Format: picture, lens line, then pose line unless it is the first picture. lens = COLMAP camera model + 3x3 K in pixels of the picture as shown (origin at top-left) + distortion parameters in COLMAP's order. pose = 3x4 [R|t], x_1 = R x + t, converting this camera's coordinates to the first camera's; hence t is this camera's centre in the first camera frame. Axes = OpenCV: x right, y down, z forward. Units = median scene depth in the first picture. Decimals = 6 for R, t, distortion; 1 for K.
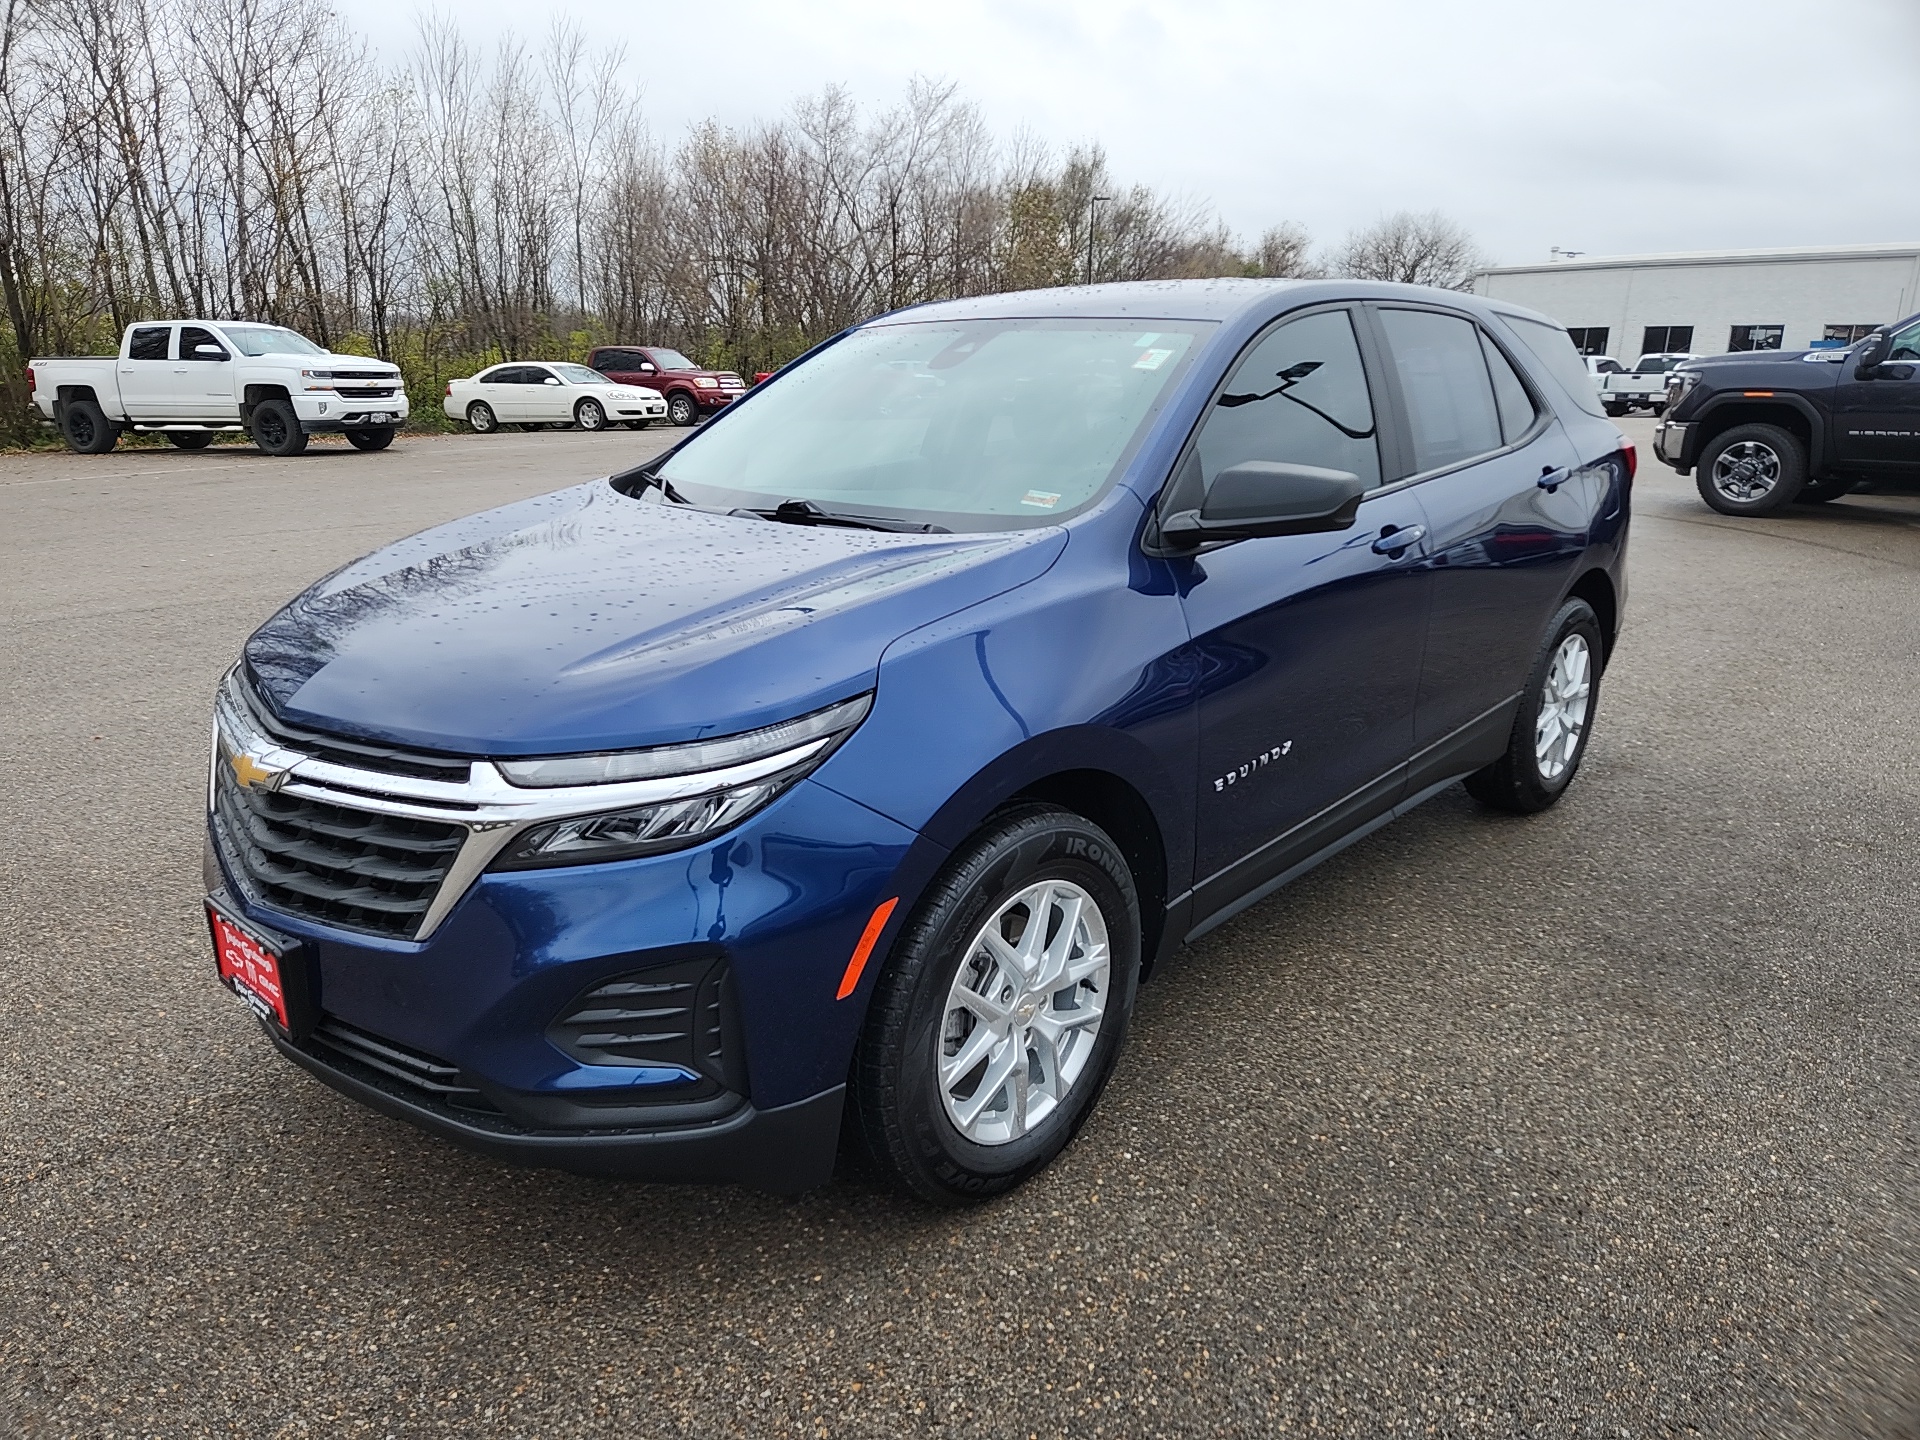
lens RADIAL K [[1279.3, 0, 933.3], [0, 1279.3, 702.9], [0, 0, 1]] dist [0.074284, -0.060473]
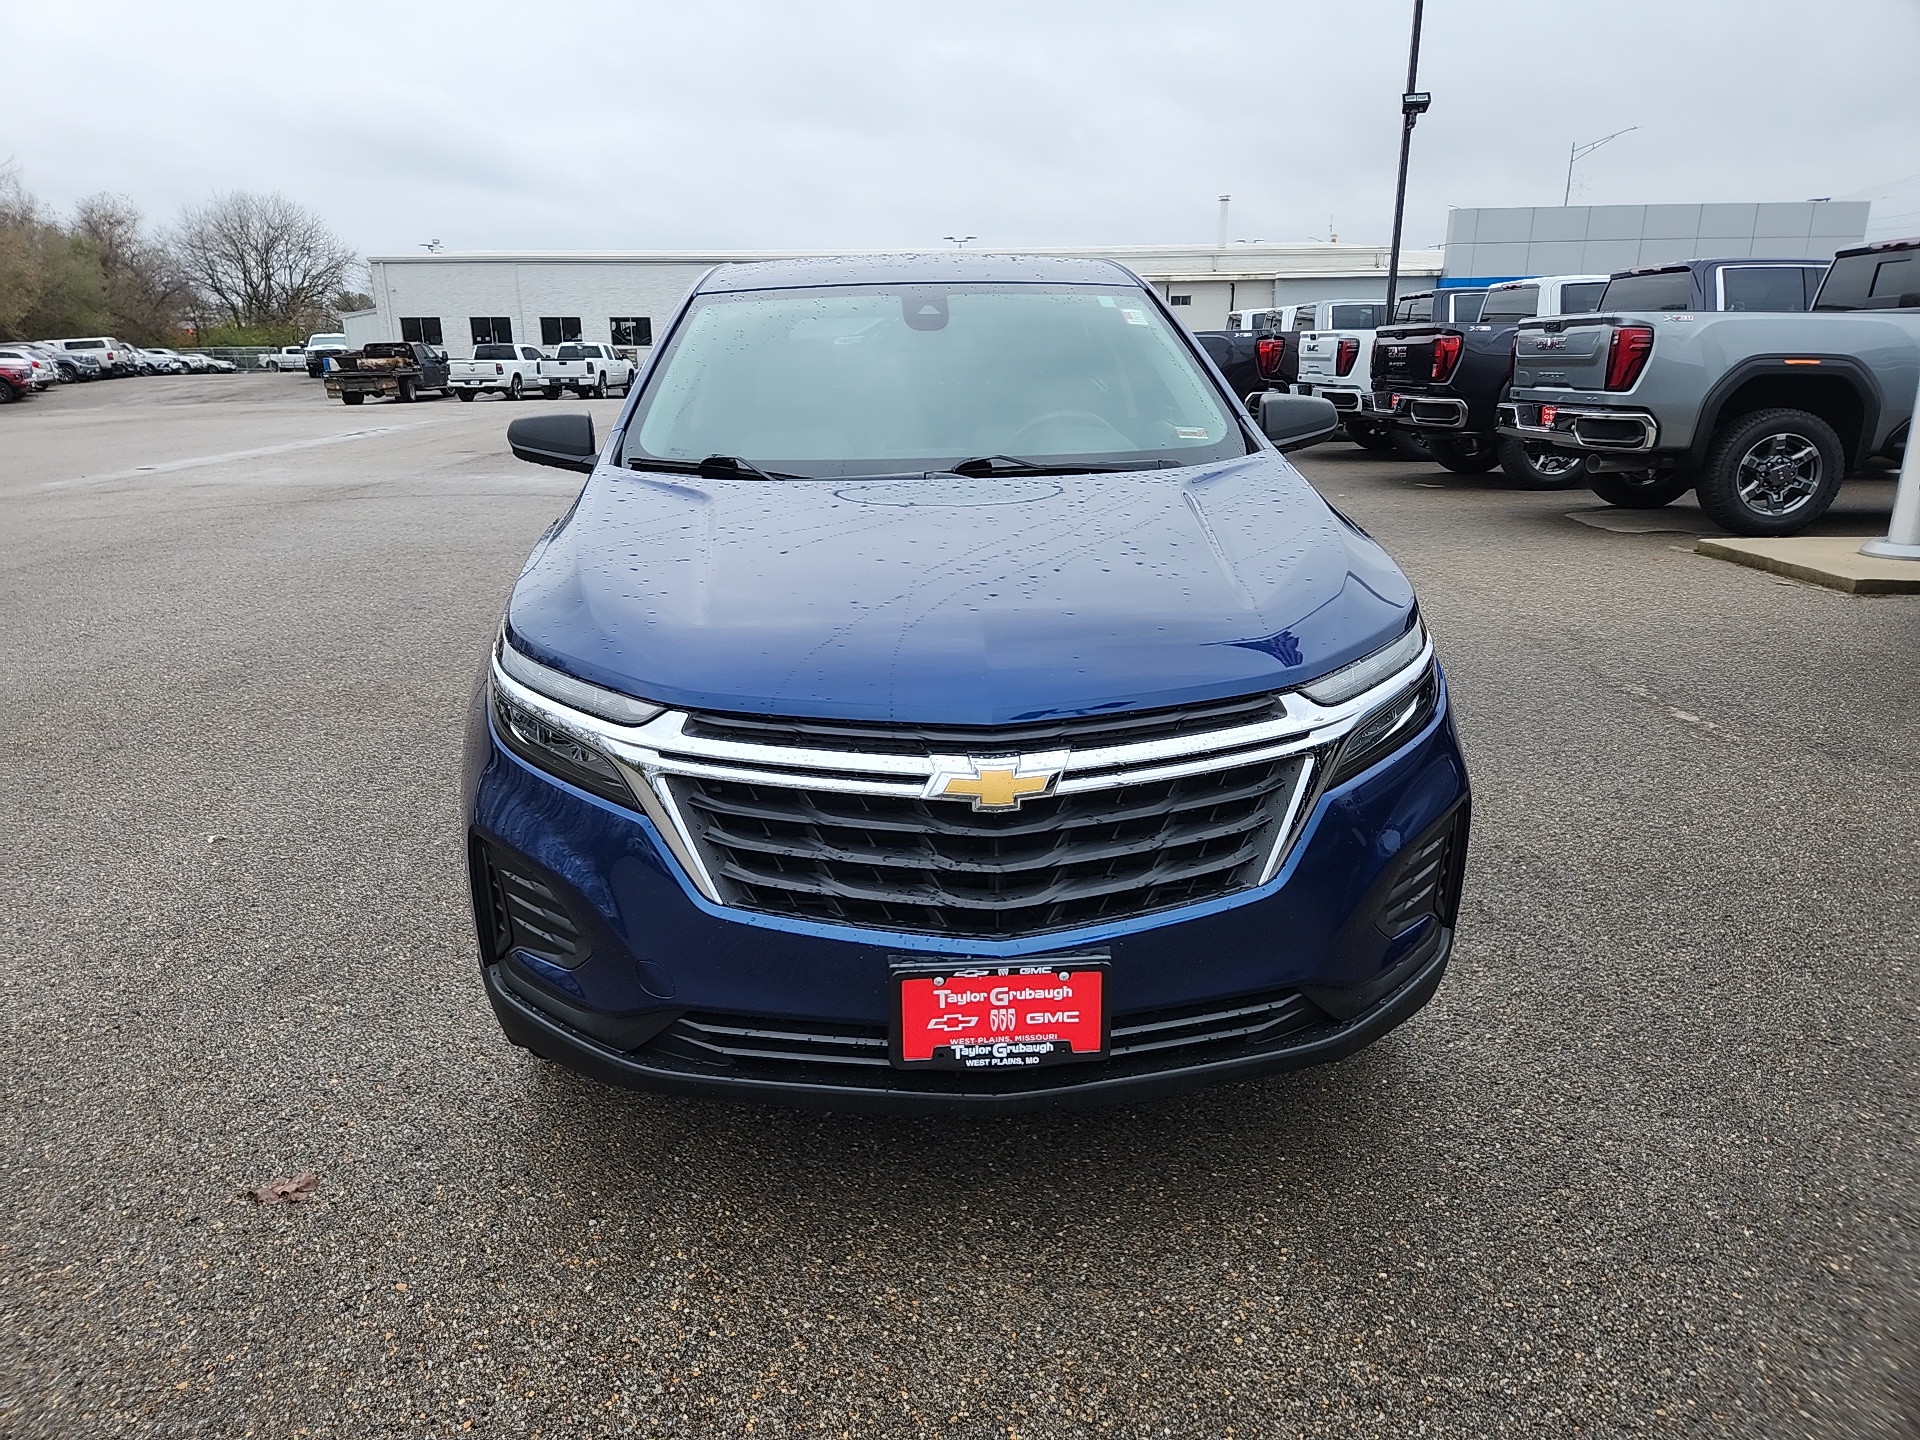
lens RADIAL K [[1279.3, 0, 933.3], [0, 1279.3, 702.9], [0, 0, 1]] dist [0.074284, -0.060473]
pose [[0.686336, -0.209709, 0.696395, -0.204952], [0.204872, 0.974499, 0.091542, -0.016226], [-0.697833, 0.079843, 0.711797, 0.074654]]
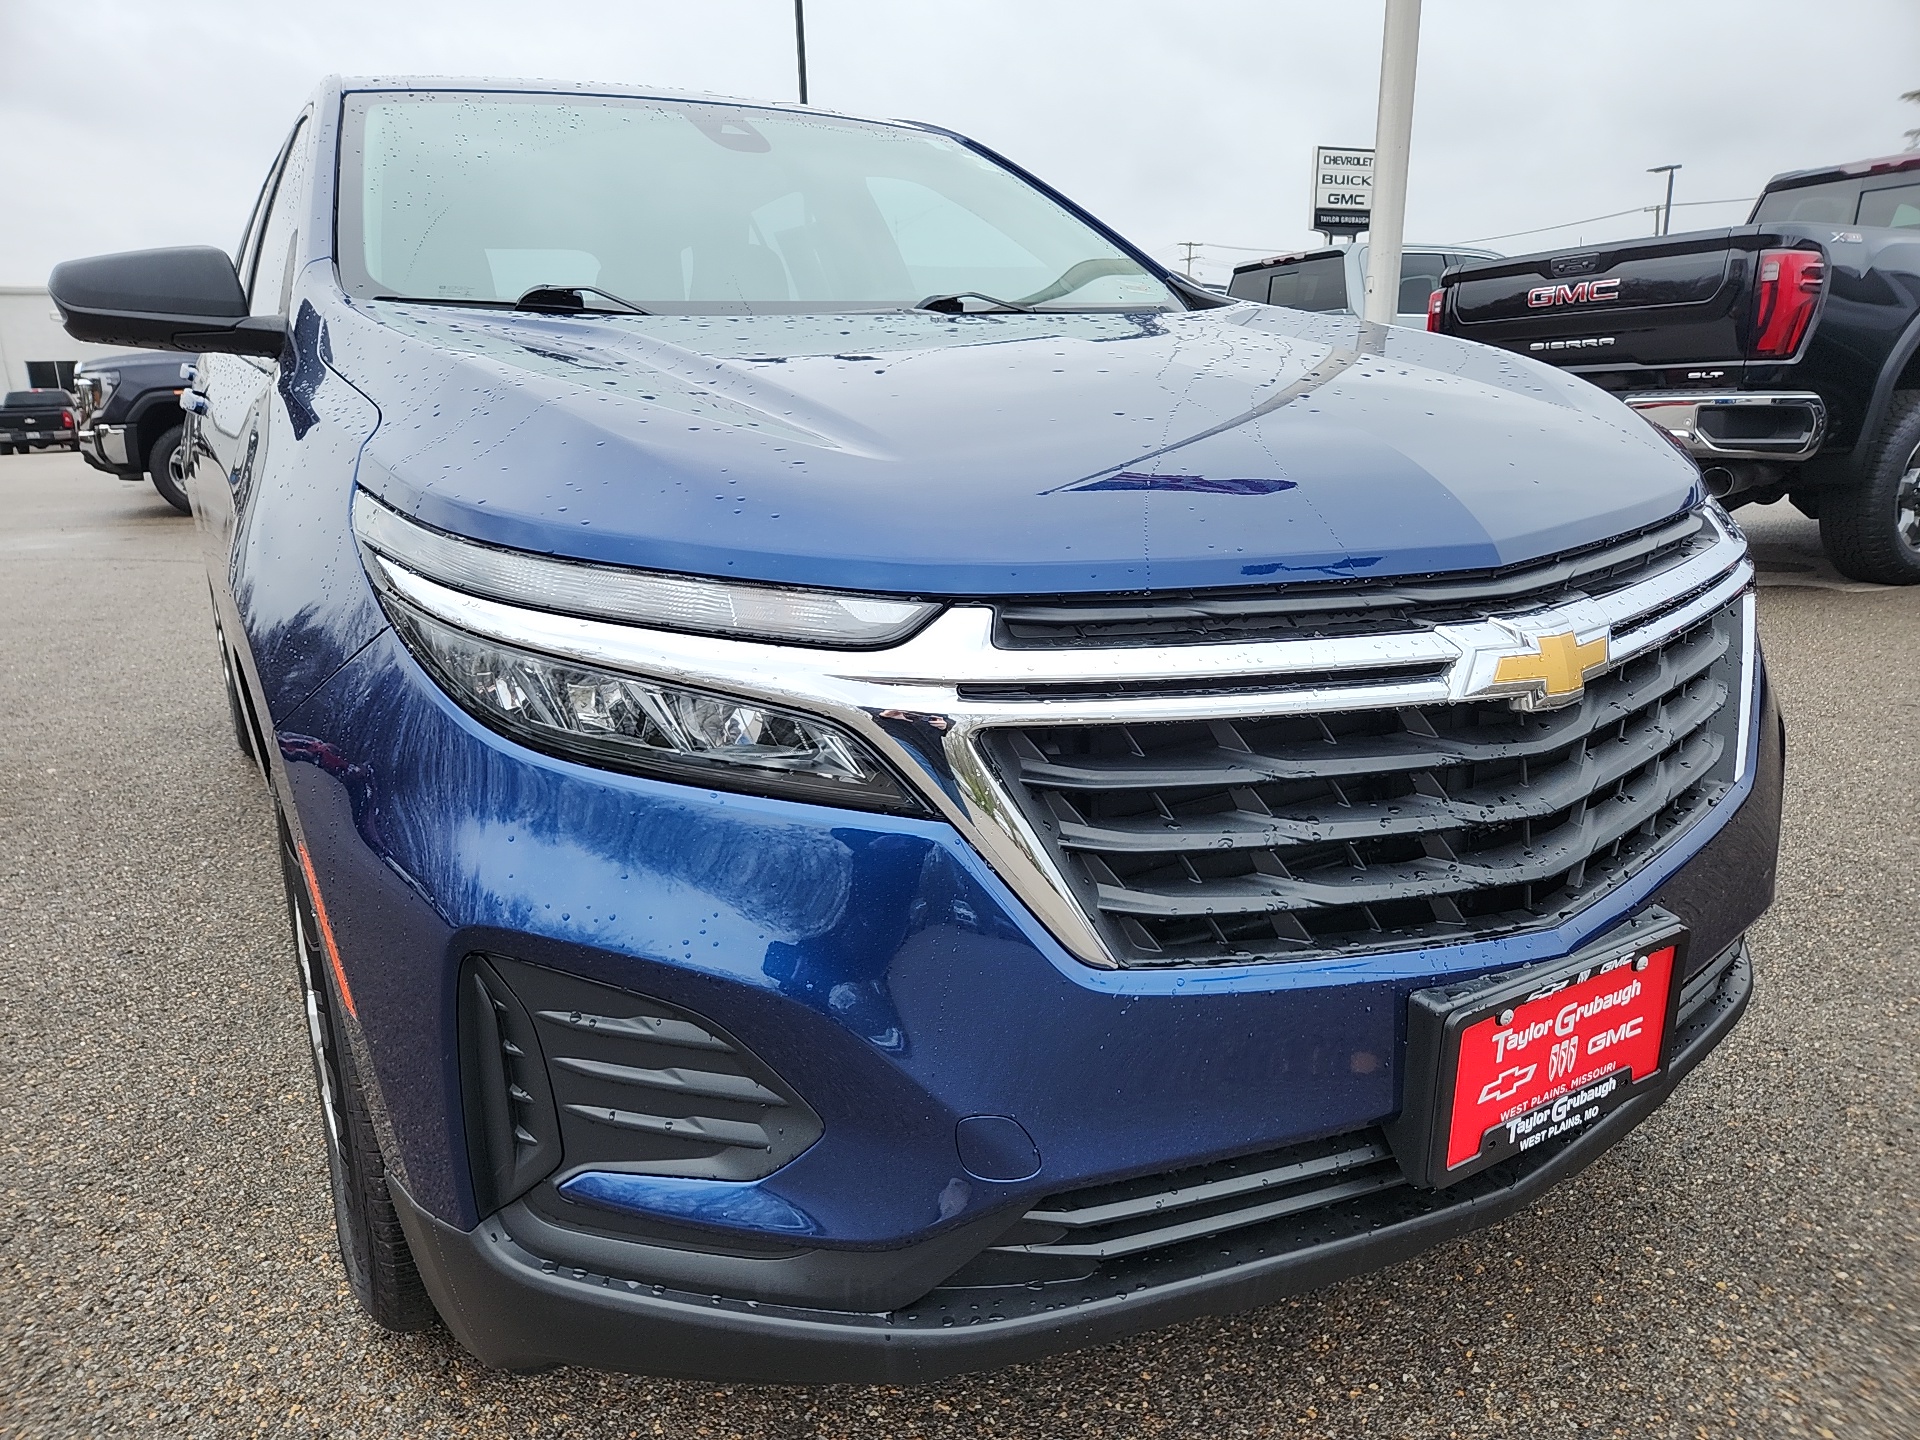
lens RADIAL K [[1275.1, 0, 950.3], [0, 1275.1, 731.3], [0, 0, 1]] dist [0.075899, -0.067341]
pose [[0.274679, -0.262307, 0.925066, -0.191026], [0.276941, 0.942885, 0.185128, -0.014658], [-0.920791, 0.205338, 0.331634, 0.190095]]
